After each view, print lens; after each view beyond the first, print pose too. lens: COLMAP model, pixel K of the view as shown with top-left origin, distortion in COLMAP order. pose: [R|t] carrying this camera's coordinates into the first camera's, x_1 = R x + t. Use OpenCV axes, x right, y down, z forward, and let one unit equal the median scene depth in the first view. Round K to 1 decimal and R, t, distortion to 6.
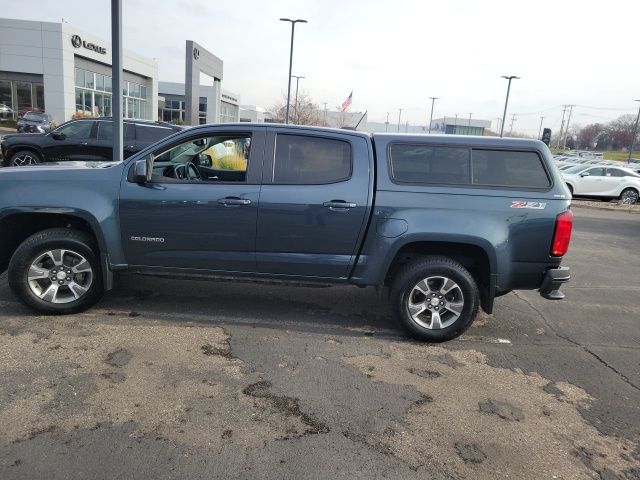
lens RADIAL K [[480.2, 0, 323.8], [0, 480.2, 237.6], [0, 0, 1]] dist [0.055293, -0.039168]
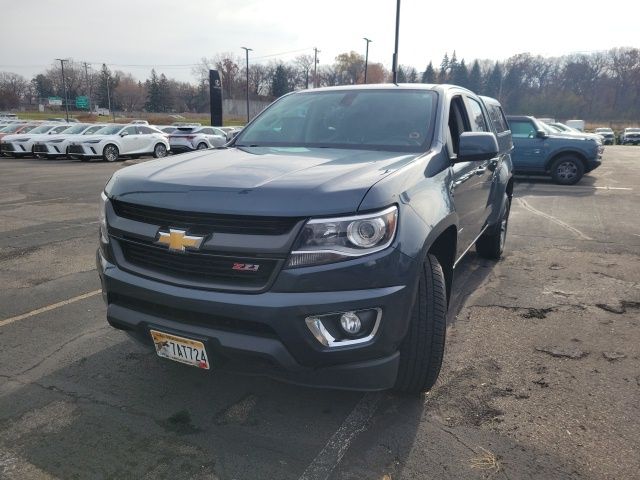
lens RADIAL K [[480.2, 0, 325.5], [0, 480.2, 244.7], [0, 0, 1]] dist [0.055293, -0.039168]
pose [[0.441592, -0.276086, 0.853682, -1.124266], [0.195978, 0.958184, 0.208508, -0.185022], [-0.875551, 0.075227, 0.477234, 0.793649]]
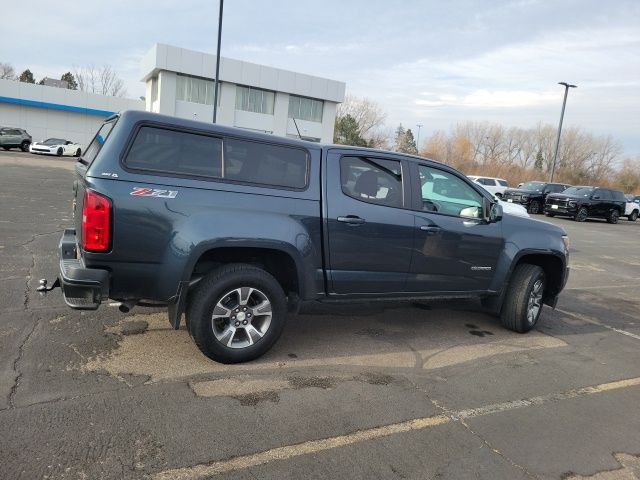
lens RADIAL K [[480.2, 0, 325.5], [0, 480.2, 234.5], [0, 0, 1]] dist [0.055293, -0.039168]
pose [[-0.861040, -0.105585, -0.497455, 0.552365], [-0.265236, 0.927860, 0.262157, -0.359757], [0.433889, 0.357671, -0.826929, 2.161016]]
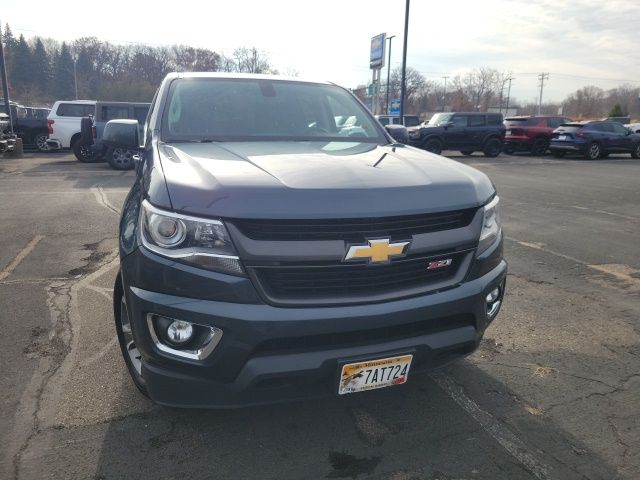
lens RADIAL K [[480.2, 0, 324.7], [0, 480.2, 231.4], [0, 0, 1]] dist [0.055293, -0.039168]
pose [[-0.335536, -0.286008, 0.897561, -1.136911], [0.139408, 0.927230, 0.347577, -0.292140], [-0.931655, 0.241752, -0.271247, 1.328946]]
